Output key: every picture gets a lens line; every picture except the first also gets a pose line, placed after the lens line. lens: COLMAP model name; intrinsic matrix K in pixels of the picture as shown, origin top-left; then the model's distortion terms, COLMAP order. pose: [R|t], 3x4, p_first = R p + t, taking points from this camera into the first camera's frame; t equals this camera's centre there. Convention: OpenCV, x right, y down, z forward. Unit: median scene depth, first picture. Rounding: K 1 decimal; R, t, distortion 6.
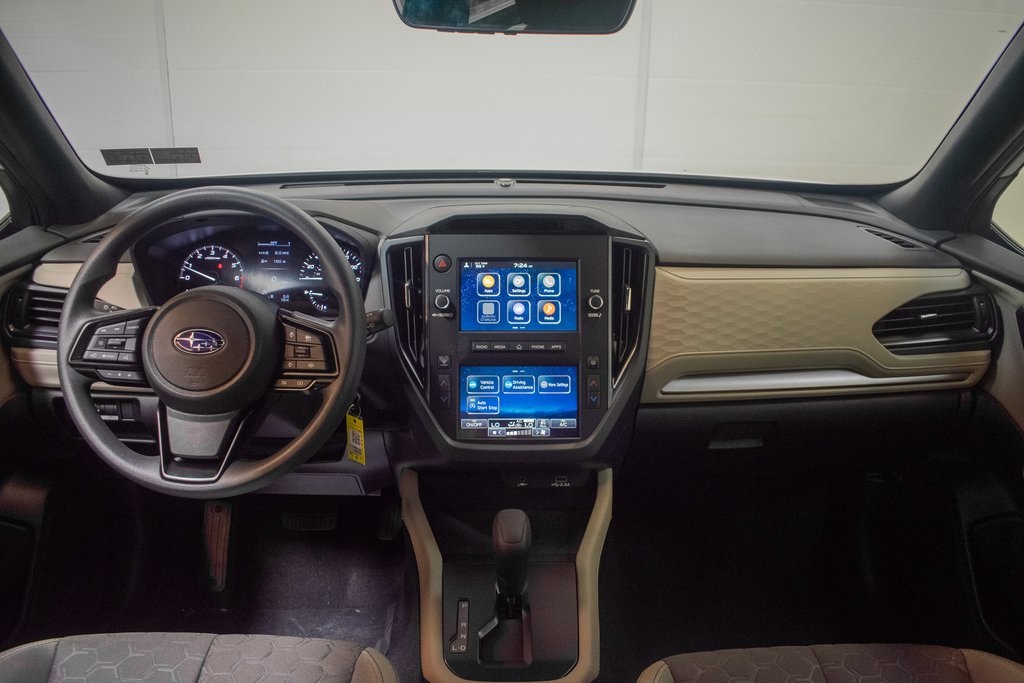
lens RADIAL K [[822.4, 0, 512.7], [0, 822.4, 338.8], [0, 0, 1]] dist [-0.092830, 0.015524]
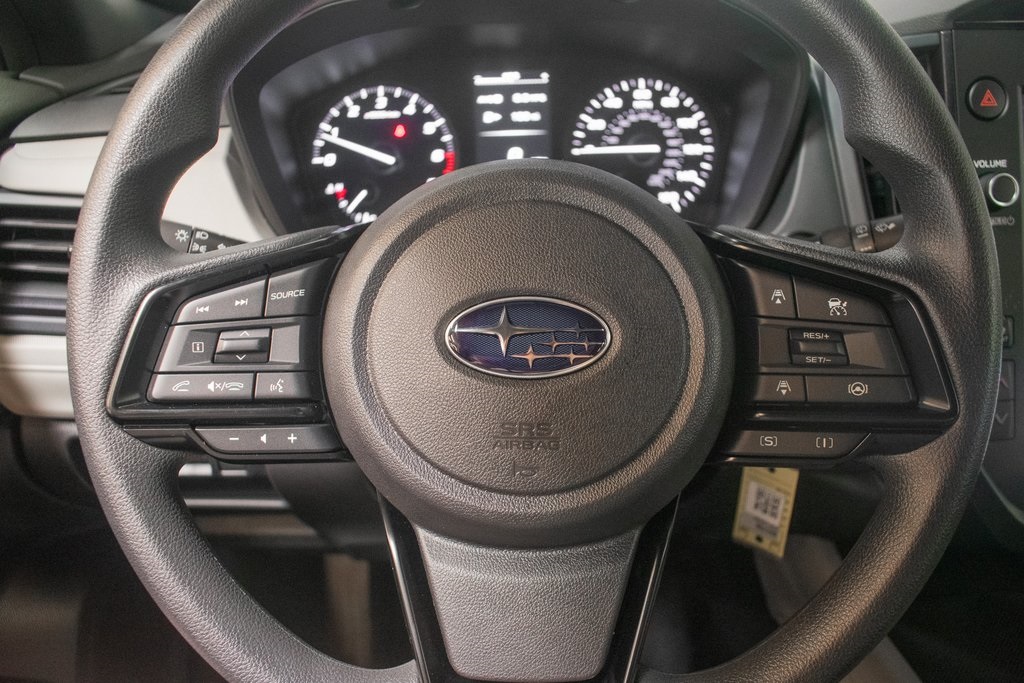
lens RADIAL K [[822.4, 0, 511.7], [0, 822.4, 346.0], [0, 0, 1]] dist [-0.092830, 0.015524]
pose [[0.999048, -0.041903, -0.012149, -0.372506], [0.043151, 0.990122, 0.133406, -0.034231], [0.006438, -0.133803, 0.990987, 0.656504]]
